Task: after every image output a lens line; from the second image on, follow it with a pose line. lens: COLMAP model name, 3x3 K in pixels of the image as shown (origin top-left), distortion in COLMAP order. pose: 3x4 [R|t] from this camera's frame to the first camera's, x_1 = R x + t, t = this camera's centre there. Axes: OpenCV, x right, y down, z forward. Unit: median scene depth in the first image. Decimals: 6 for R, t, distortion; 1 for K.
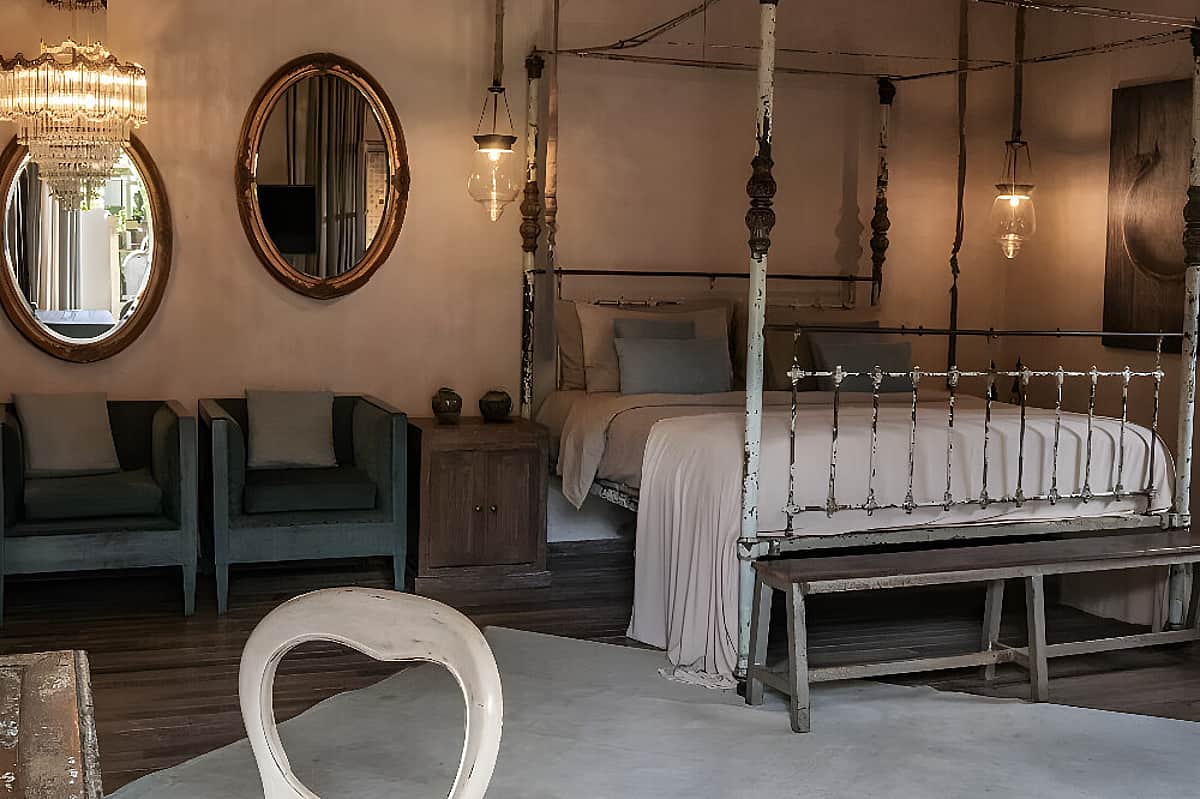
lens RADIAL K [[1473.5, 0, 594.3], [0, 1473.5, 403.6], [0, 0, 1]] dist [-0.083872, 0.000000]
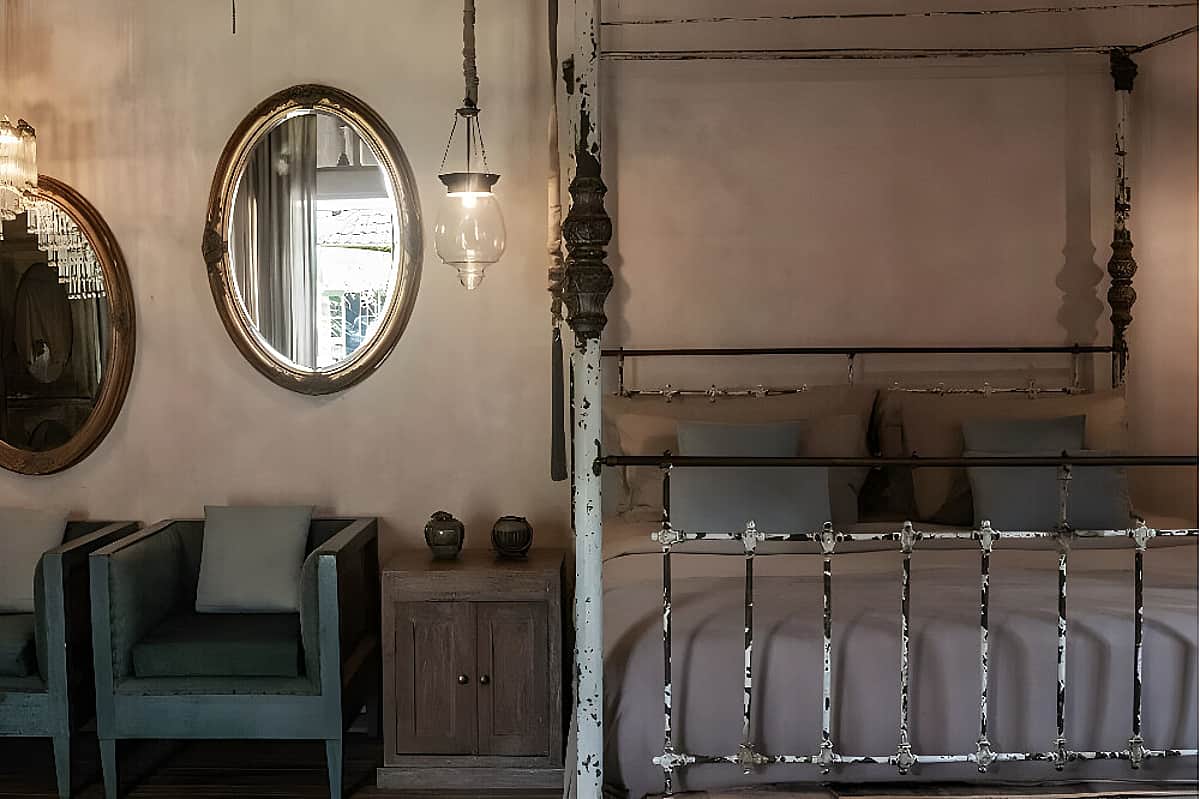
lens RADIAL K [[1473.5, 0, 595.1], [0, 1473.5, 399.8], [0, 0, 1]] dist [-0.083872, 0.000000]
pose [[0.923128, -0.008233, -0.384404, 0.264233], [-0.006332, 0.999310, -0.036608, -0.041598], [0.384440, 0.036228, 0.922439, 0.338414]]
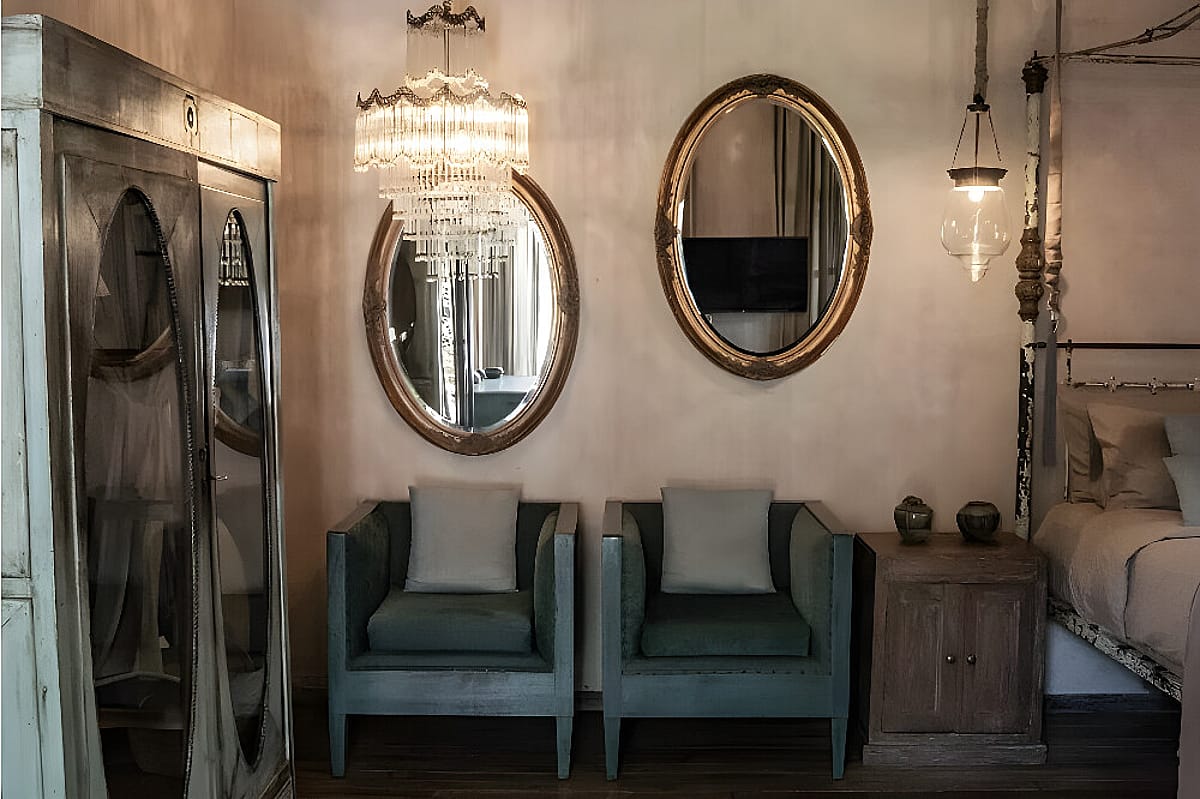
lens RADIAL K [[1473.5, 0, 602.4], [0, 1473.5, 395.5], [0, 0, 1]] dist [-0.083872, 0.000000]
pose [[0.935091, 0.010644, -0.354247, 0.019420], [-0.023603, 0.999200, -0.032283, -0.035575], [0.353620, 0.038549, 0.934595, 0.224151]]
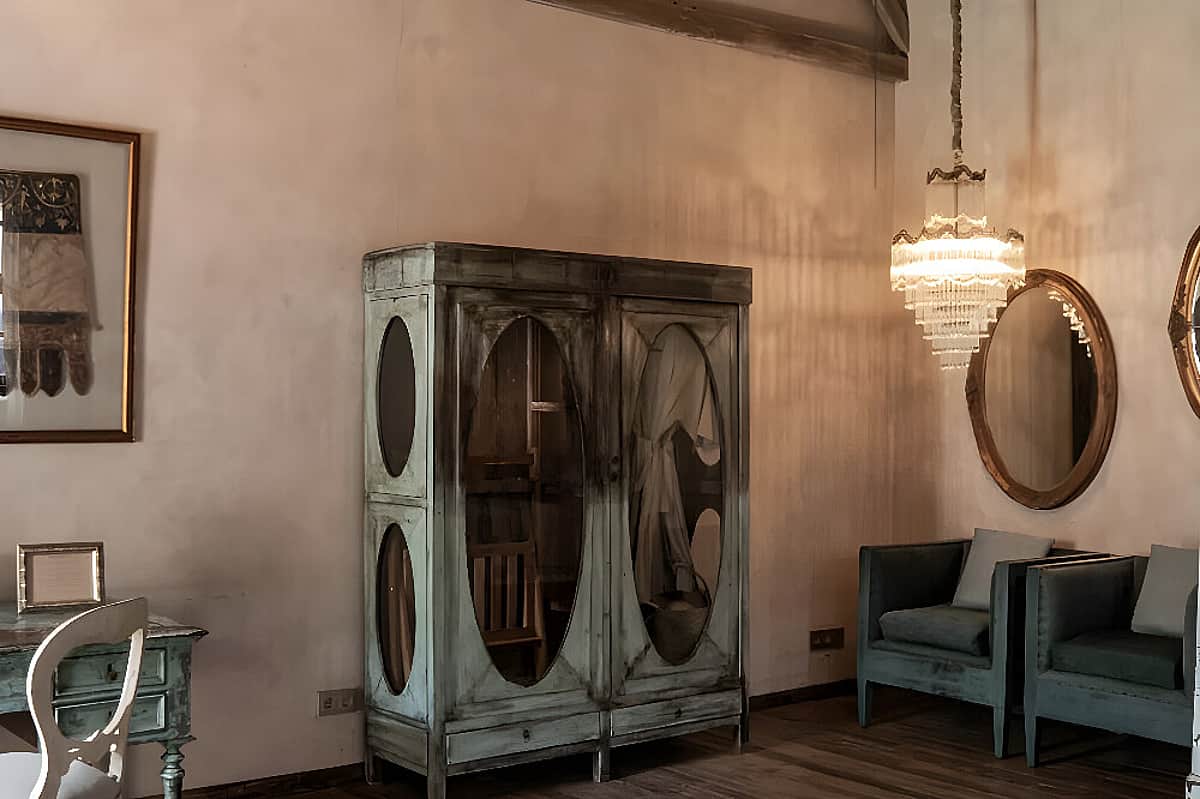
lens RADIAL K [[1473.5, 0, 595.3], [0, 1473.5, 396.7], [0, 0, 1]] dist [-0.083872, 0.000000]
pose [[0.295903, -0.014038, -0.955115, 0.548051], [-0.106887, 0.993126, -0.047711, -0.023549], [0.949219, 0.116208, 0.292368, 0.370114]]
